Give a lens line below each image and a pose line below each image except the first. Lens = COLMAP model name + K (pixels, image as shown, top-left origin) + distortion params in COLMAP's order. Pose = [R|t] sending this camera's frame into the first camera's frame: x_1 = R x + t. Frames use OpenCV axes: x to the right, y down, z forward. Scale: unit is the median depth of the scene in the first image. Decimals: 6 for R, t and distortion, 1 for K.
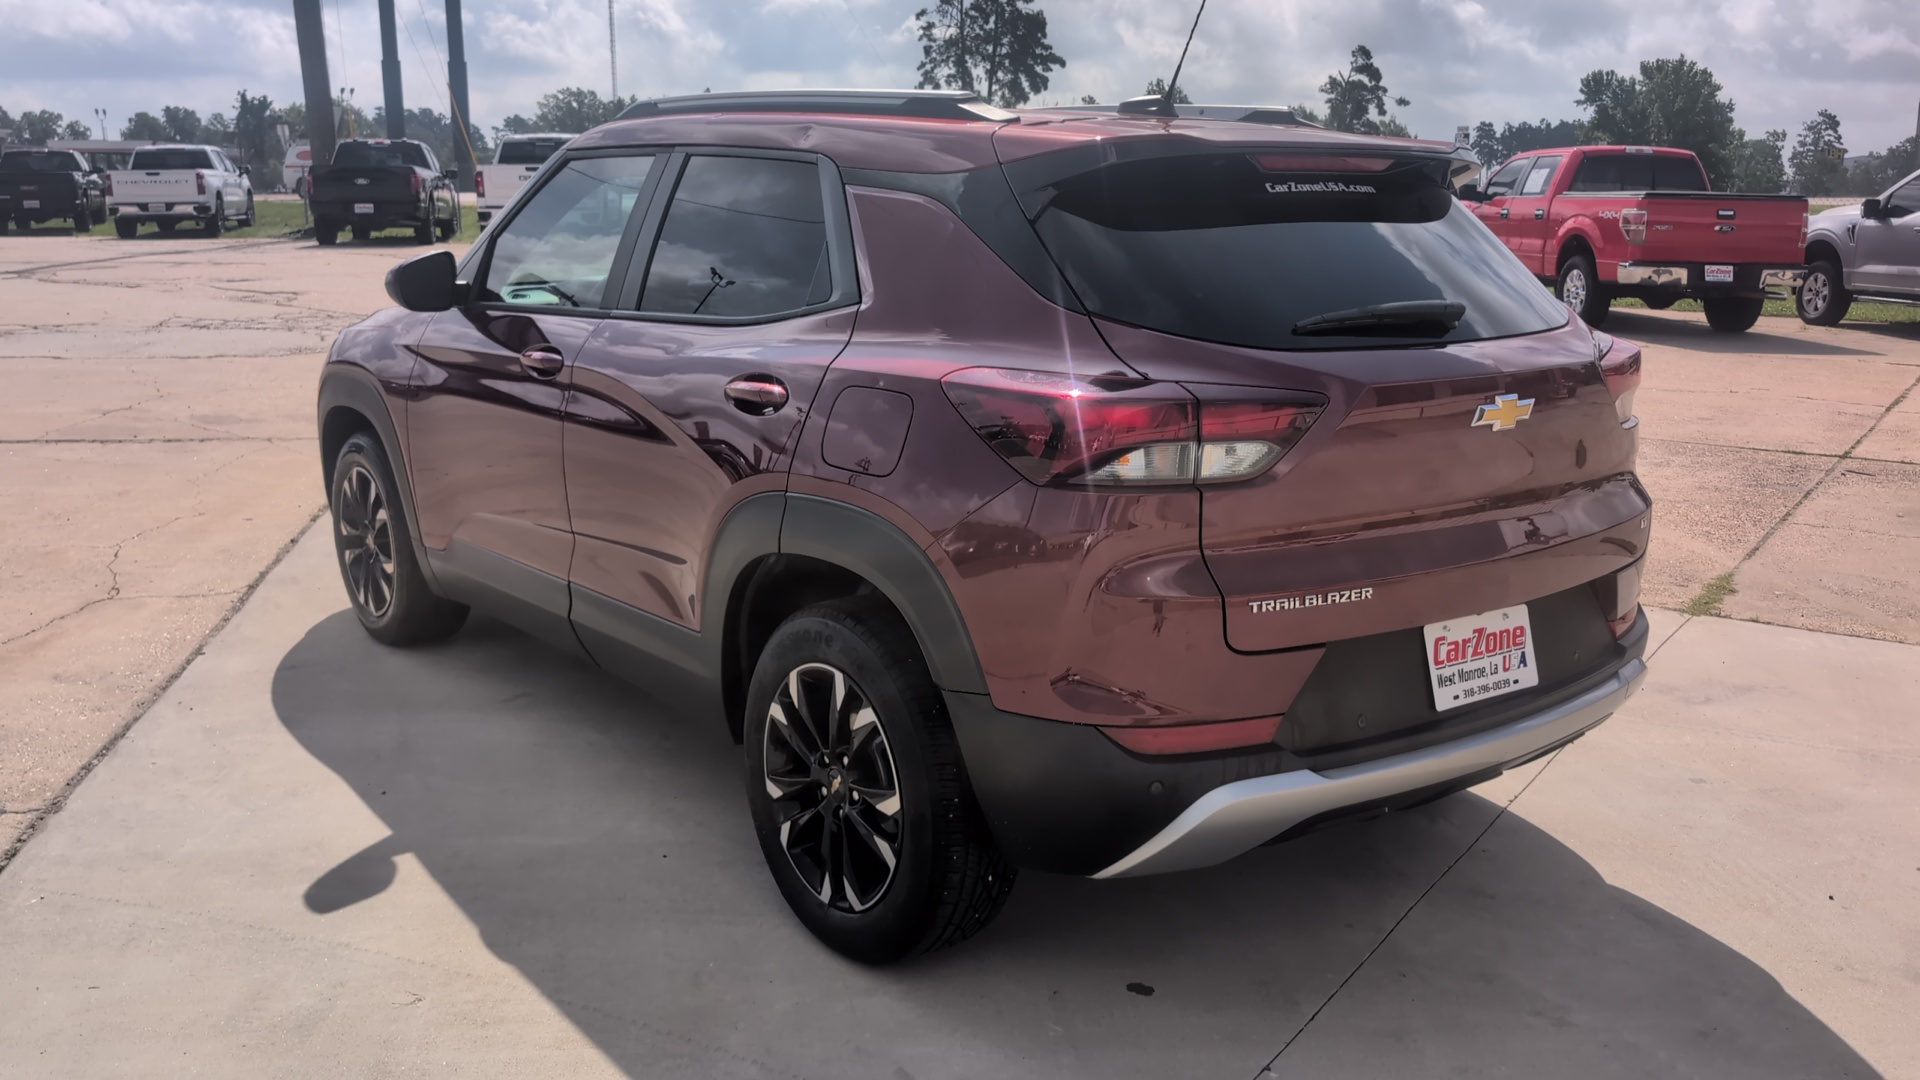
lens RADIAL K [[1621.2, 0, 972.0], [0, 1621.2, 507.6], [0, 0, 1]] dist [0.002218, -0.007425]
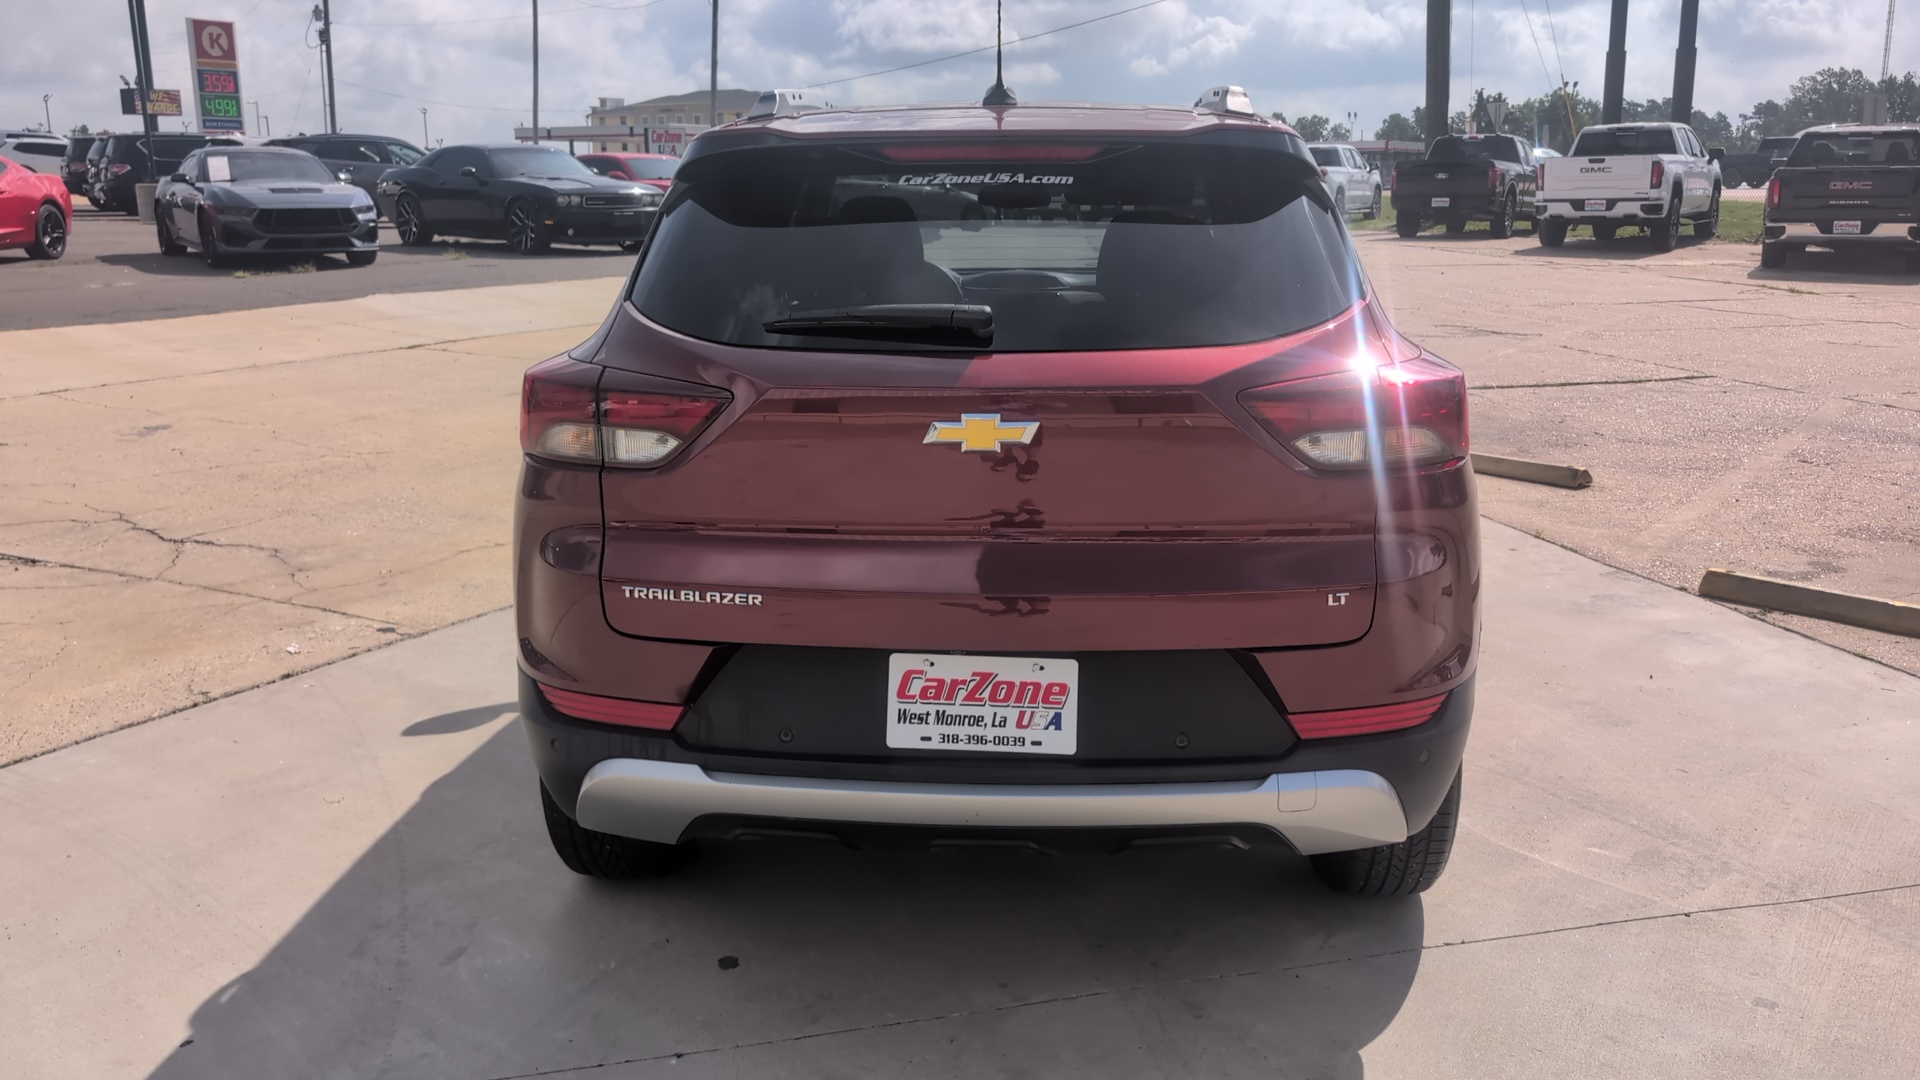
lens RADIAL K [[1597.6, 0, 960.0], [0, 1597.6, 540.0], [0, 0, 1]] dist [0.029557, -0.046326]
pose [[0.753197, 0.133090, -0.644190, 0.864259], [-0.116797, 0.990815, 0.068142, -0.056862], [0.647343, 0.023915, 0.761824, 0.317674]]
